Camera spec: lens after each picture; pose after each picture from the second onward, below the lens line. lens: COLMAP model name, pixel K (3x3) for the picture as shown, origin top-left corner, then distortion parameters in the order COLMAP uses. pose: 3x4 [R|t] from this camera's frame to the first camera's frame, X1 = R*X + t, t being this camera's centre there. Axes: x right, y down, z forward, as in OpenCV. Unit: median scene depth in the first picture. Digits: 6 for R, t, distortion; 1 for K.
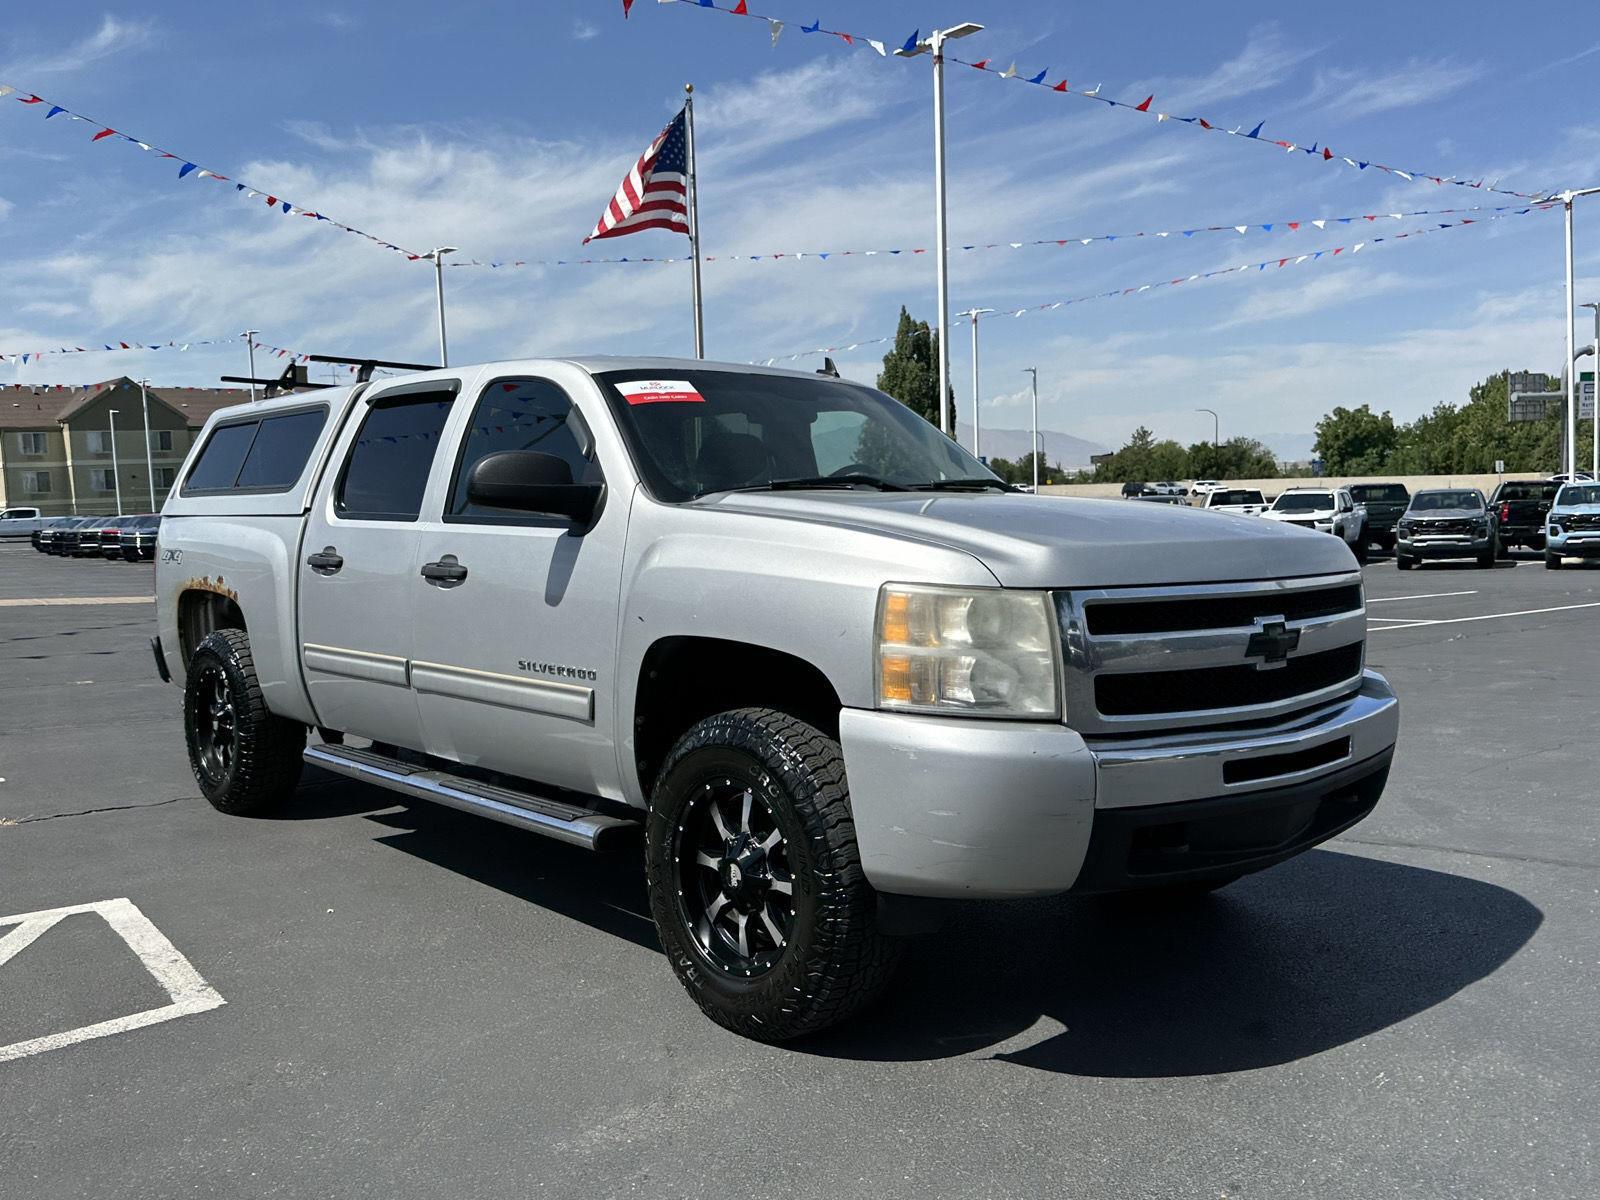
lens RADIAL K [[1381.7, 0, 800.0], [0, 1381.7, 600.0], [0, 0, 1]] dist [0.116770, -0.210297]
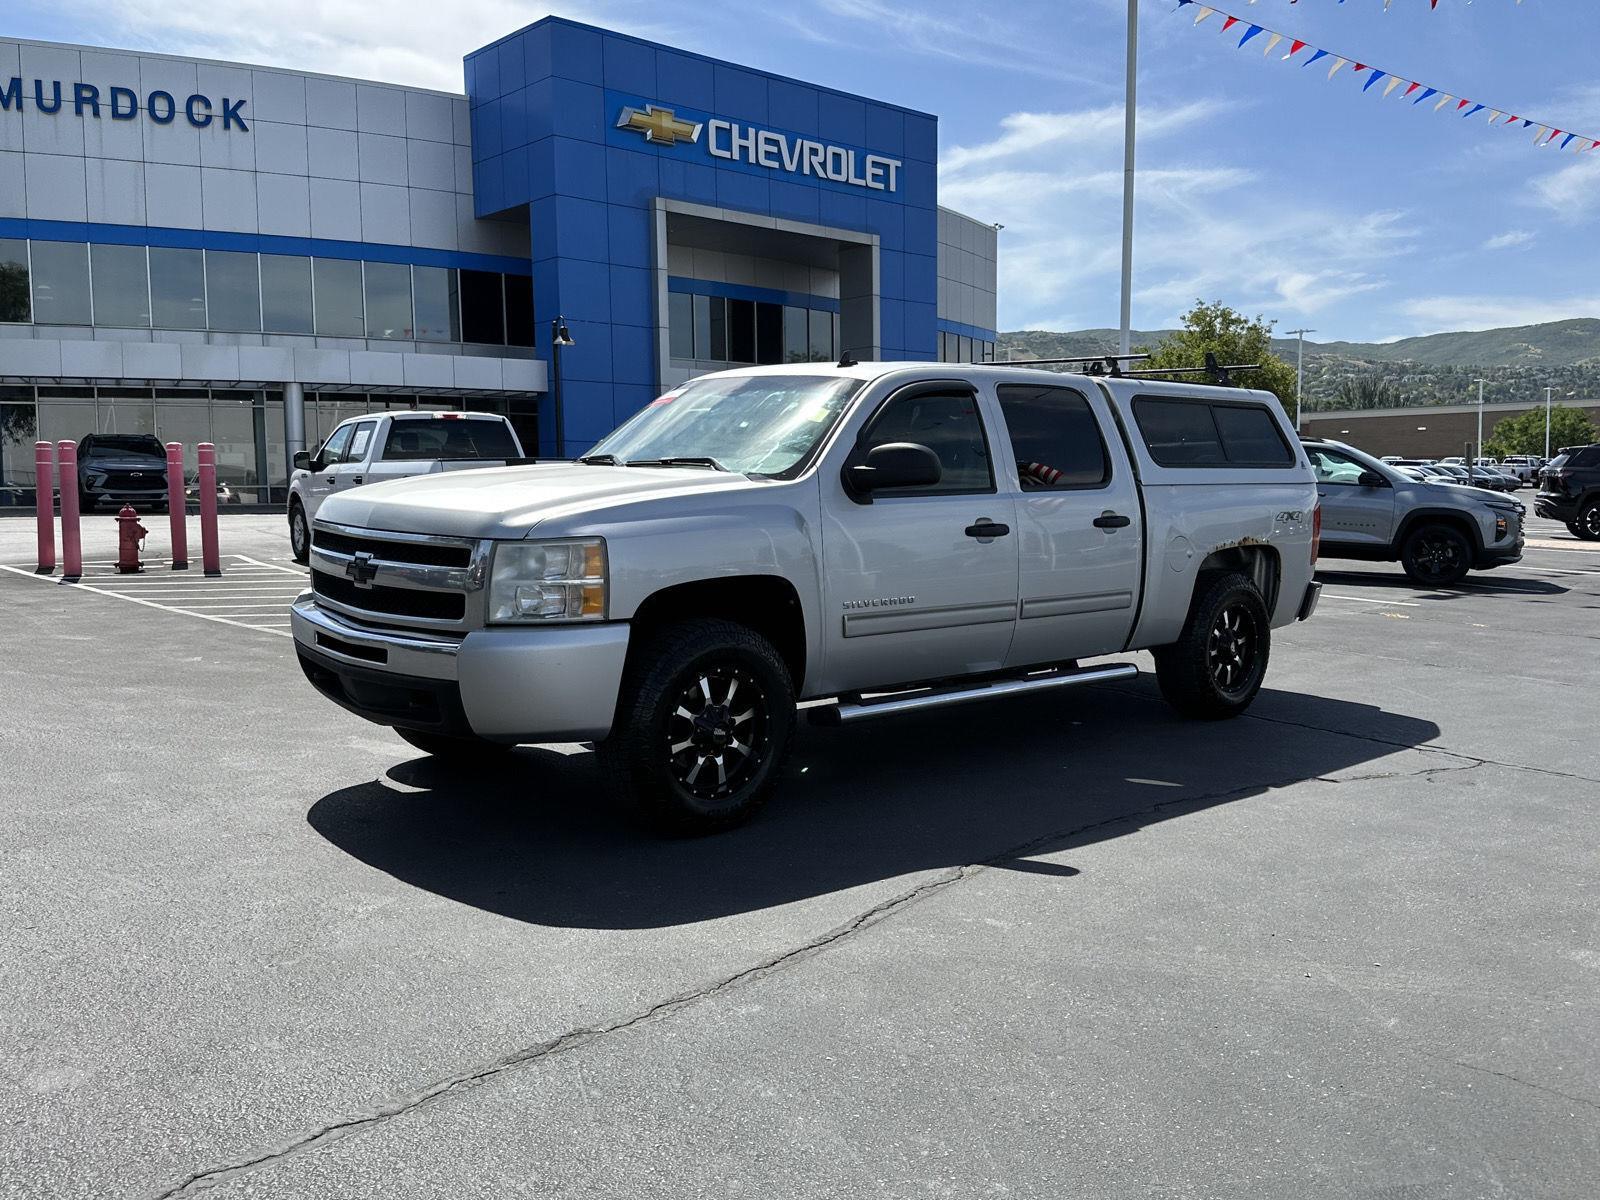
lens RADIAL K [[1390.0, 0, 836.2], [0, 1390.0, 634.1], [0, 0, 1]] dist [0.072190, -0.111294]
pose [[0.040471, 0.139323, -0.989420, 1.029321], [-0.080222, 0.987487, 0.135769, -0.081448], [0.995955, 0.073878, 0.051142, 0.794201]]
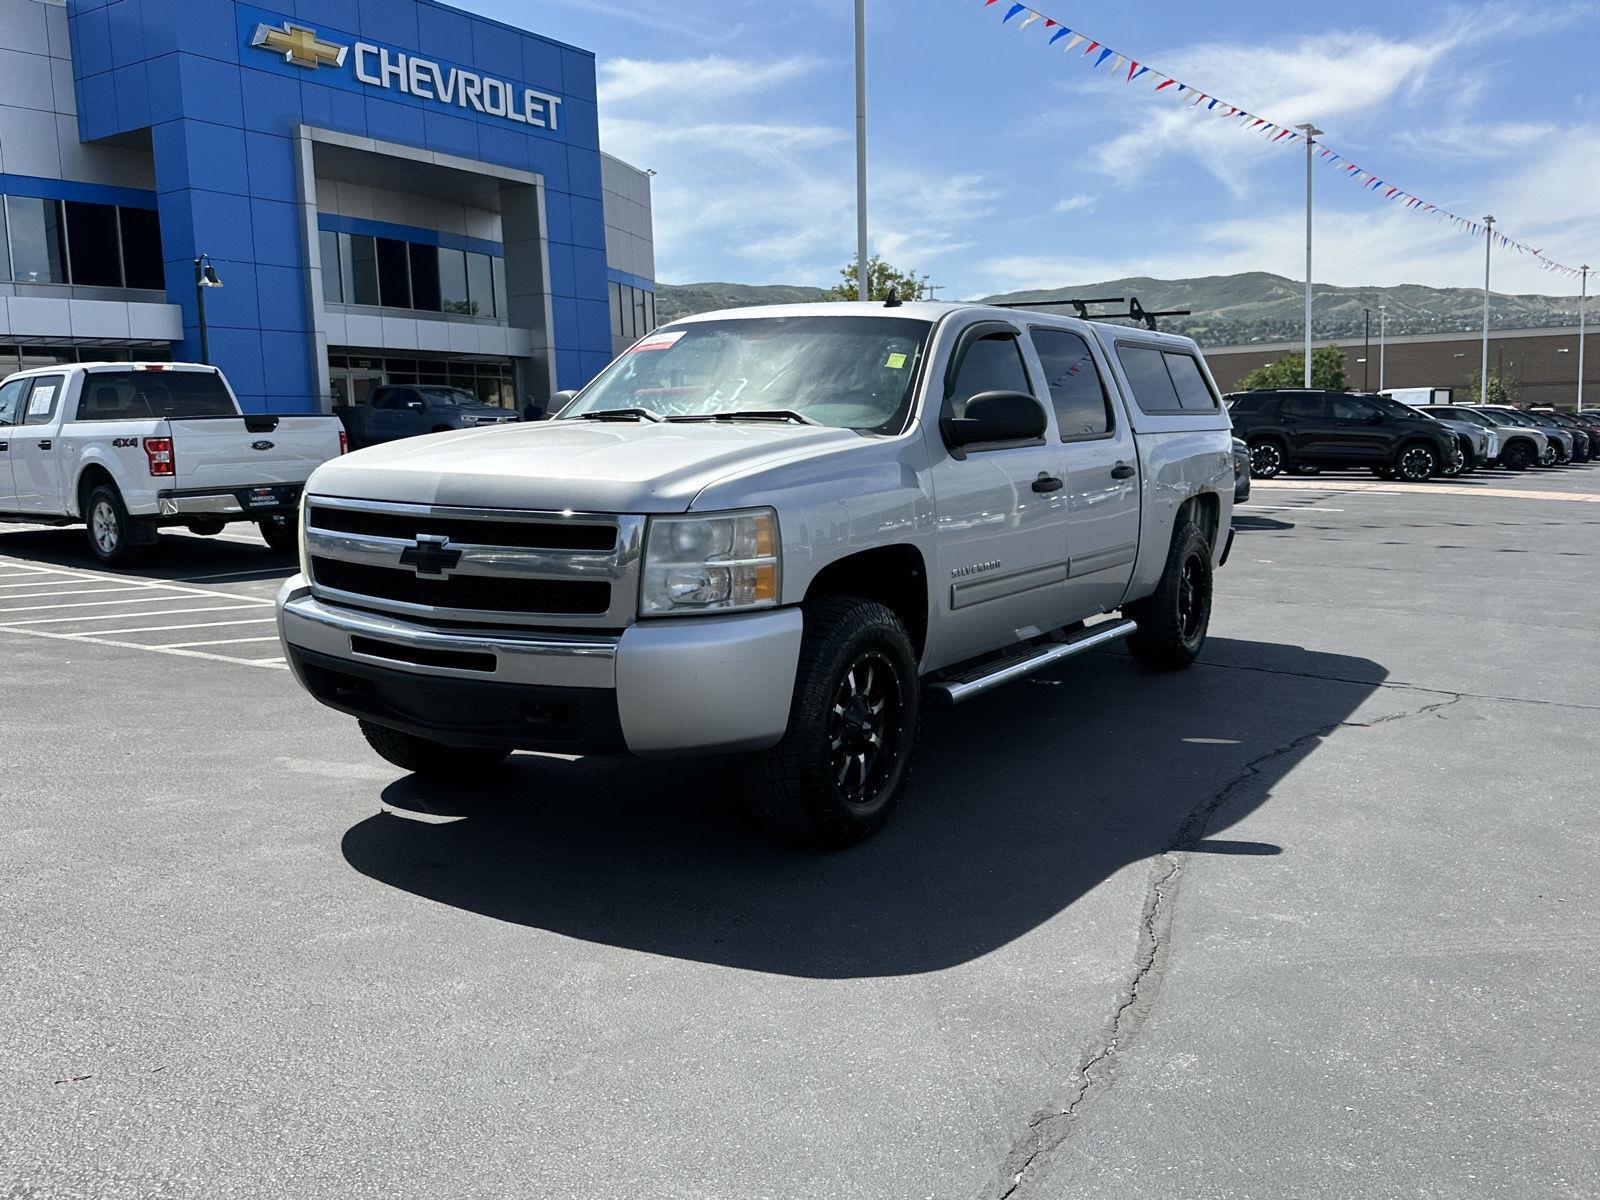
lens RADIAL K [[1394.9, 0, 839.0], [0, 1394.9, 617.1], [0, 0, 1]] dist [0.080155, -0.147363]
pose [[0.305404, 0.151635, -0.940072, 0.882878], [-0.066595, 0.988223, 0.137767, -0.060428], [0.949891, 0.020529, 0.311905, 0.529302]]
